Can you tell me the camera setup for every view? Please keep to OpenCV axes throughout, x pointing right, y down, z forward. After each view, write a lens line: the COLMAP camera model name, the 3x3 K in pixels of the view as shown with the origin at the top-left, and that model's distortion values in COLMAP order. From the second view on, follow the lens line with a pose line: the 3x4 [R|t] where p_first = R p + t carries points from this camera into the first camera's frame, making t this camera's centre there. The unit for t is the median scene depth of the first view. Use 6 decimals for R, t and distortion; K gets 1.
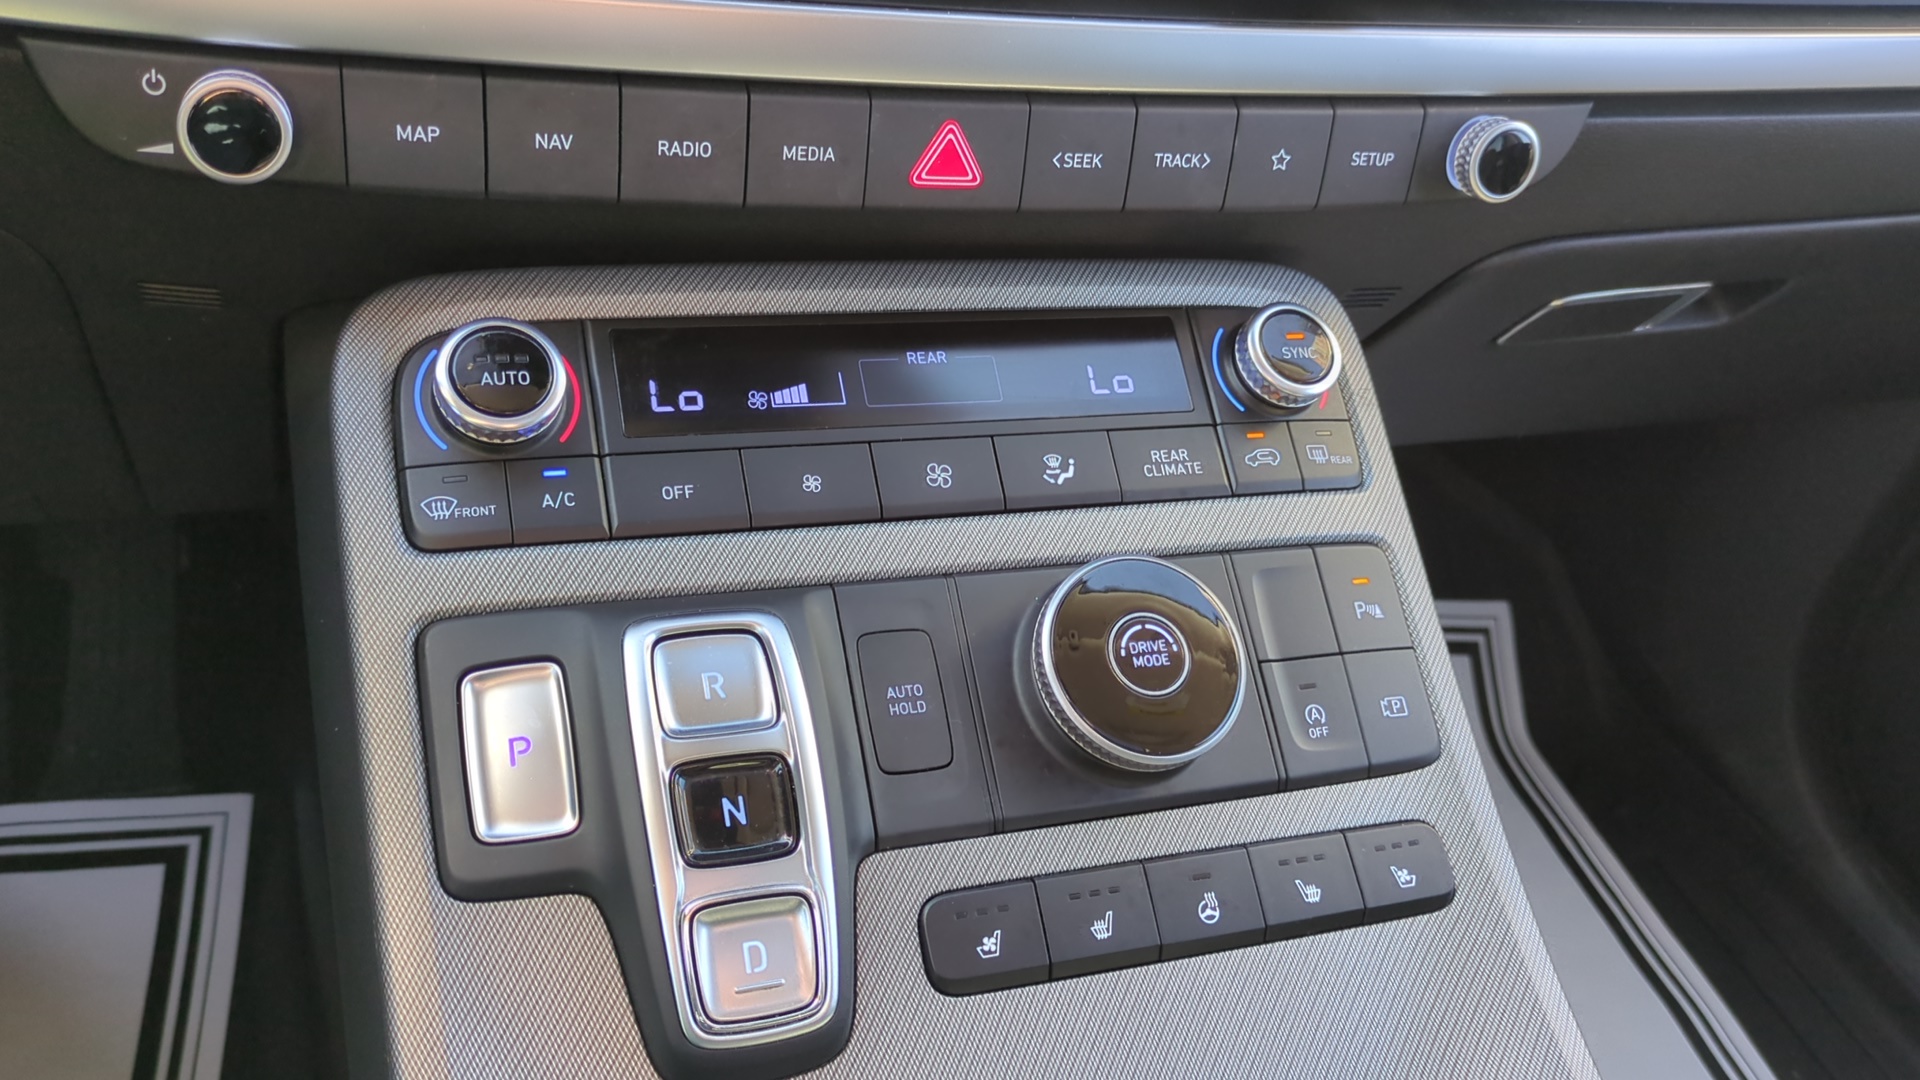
lens RADIAL K [[1606.4, 0, 960.0], [0, 1606.4, 540.0], [0, 0, 1]] dist [0.035740, -0.004962]
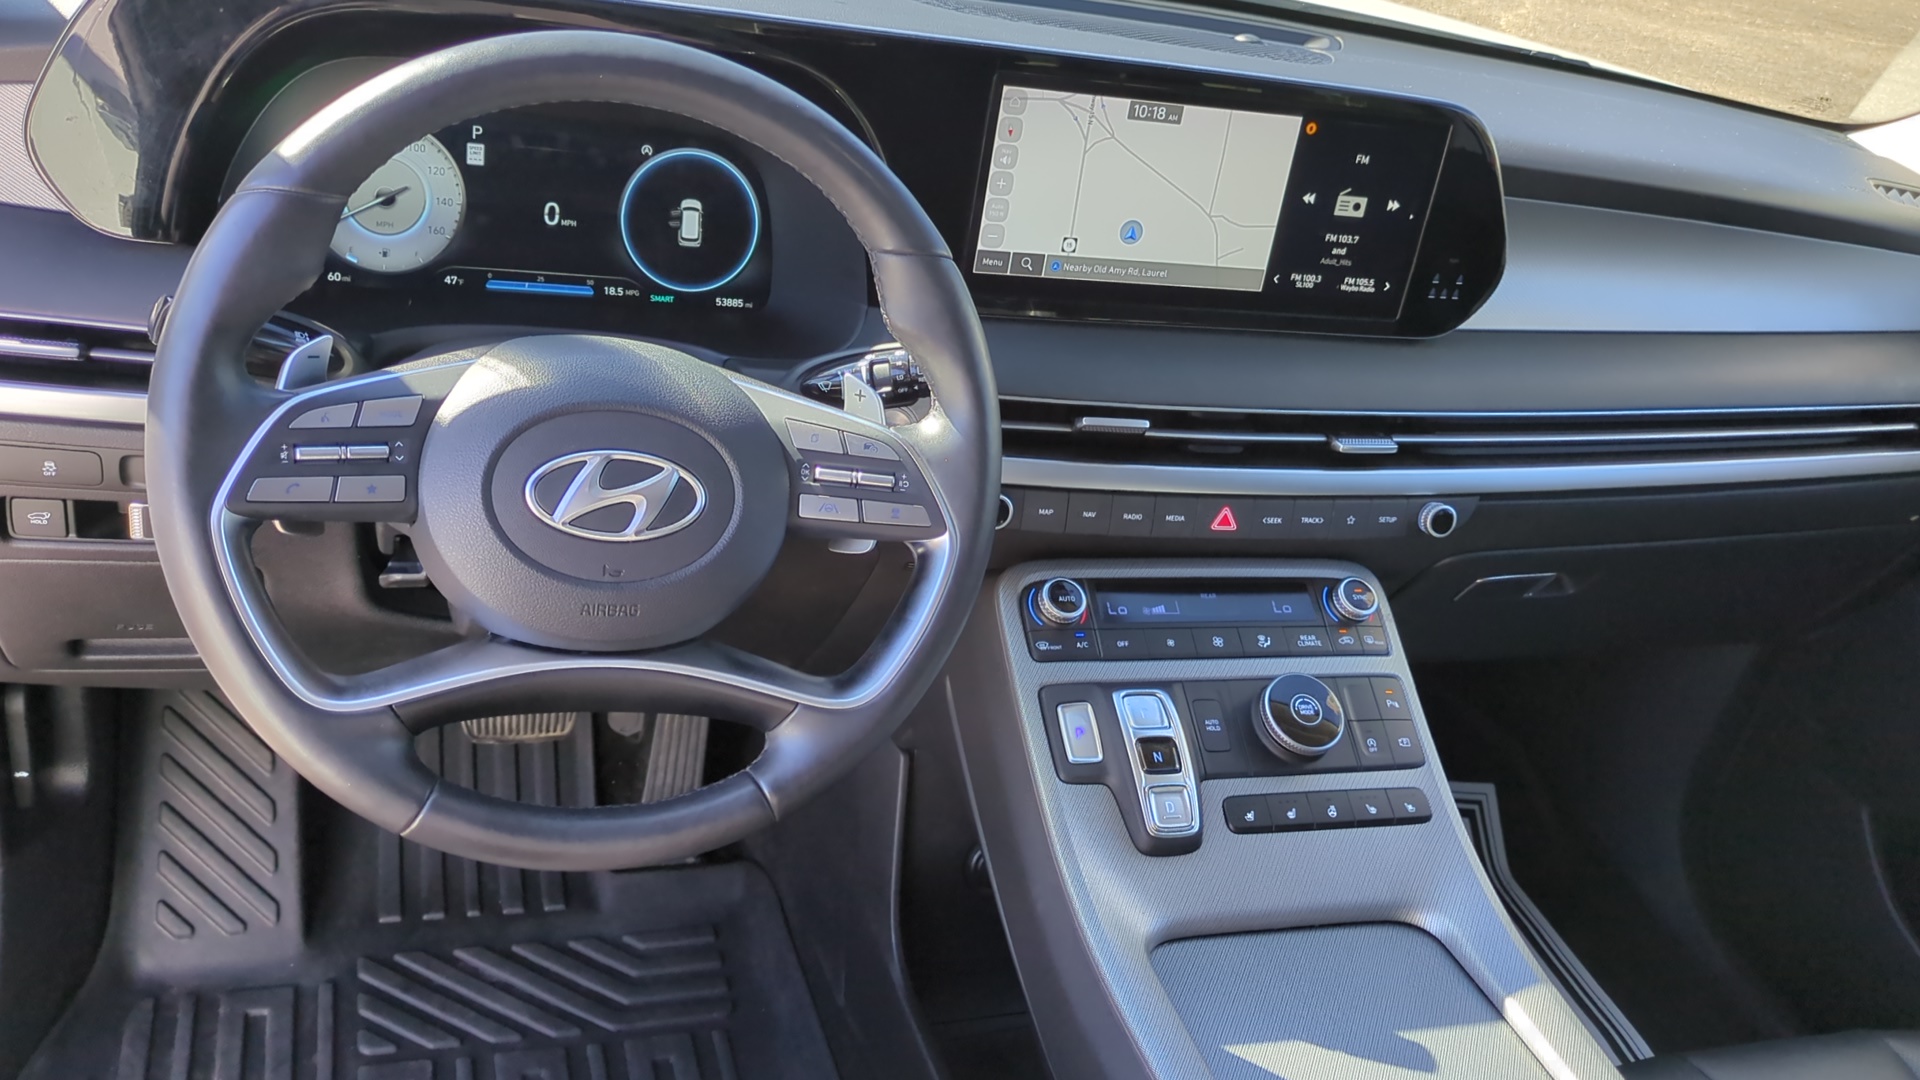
lens RADIAL K [[1606.4, 0, 960.0], [0, 1606.4, 540.0], [0, 0, 1]] dist [0.035740, -0.004962]
pose [[0.999678, 0.011358, -0.022687, -0.364498], [-0.015272, 0.983437, -0.180604, 0.265742], [0.020260, 0.180892, 0.983294, -1.524145]]
